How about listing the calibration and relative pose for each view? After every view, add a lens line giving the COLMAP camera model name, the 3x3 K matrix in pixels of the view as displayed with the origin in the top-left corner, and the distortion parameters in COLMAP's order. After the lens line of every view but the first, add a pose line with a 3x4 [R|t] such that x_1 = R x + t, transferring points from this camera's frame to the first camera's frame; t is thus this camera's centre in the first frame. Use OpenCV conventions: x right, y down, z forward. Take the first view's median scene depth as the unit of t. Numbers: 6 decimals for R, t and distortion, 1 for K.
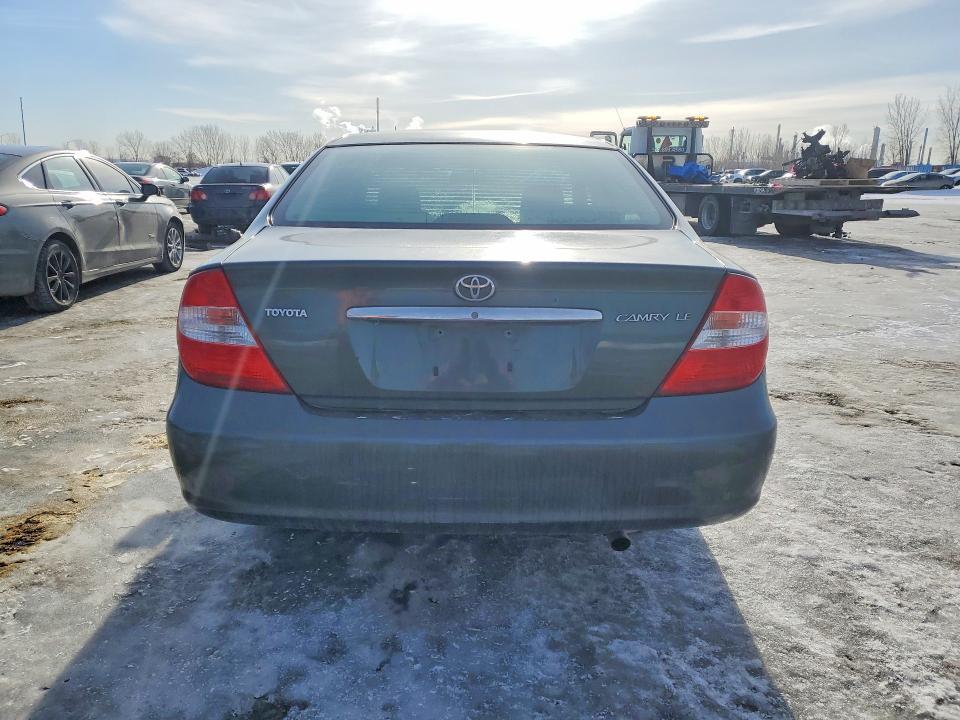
lens RADIAL K [[749.9, 0, 467.6], [0, 749.9, 360.3], [0, 0, 1]] dist [0.000021, 0.041182]
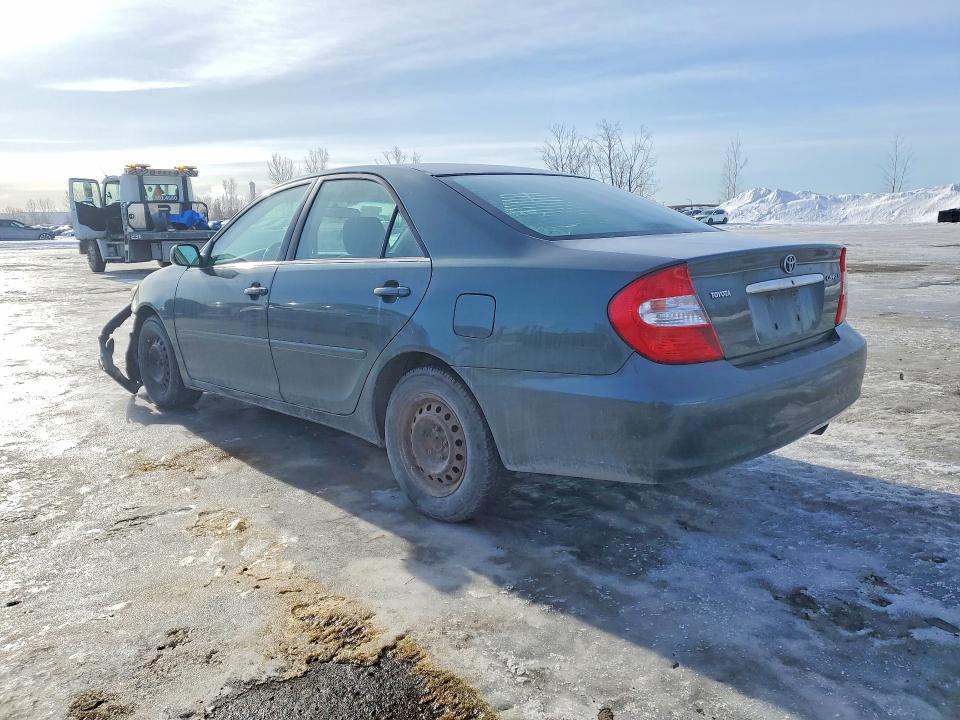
lens RADIAL K [[749.9, 0, 467.6], [0, 749.9, 360.3], [0, 0, 1]] dist [0.000021, 0.041182]
pose [[0.723765, -0.149703, 0.673612, -0.138505], [0.193519, 0.981045, 0.010099, -0.005114], [-0.662355, 0.123048, 0.739016, 0.035417]]
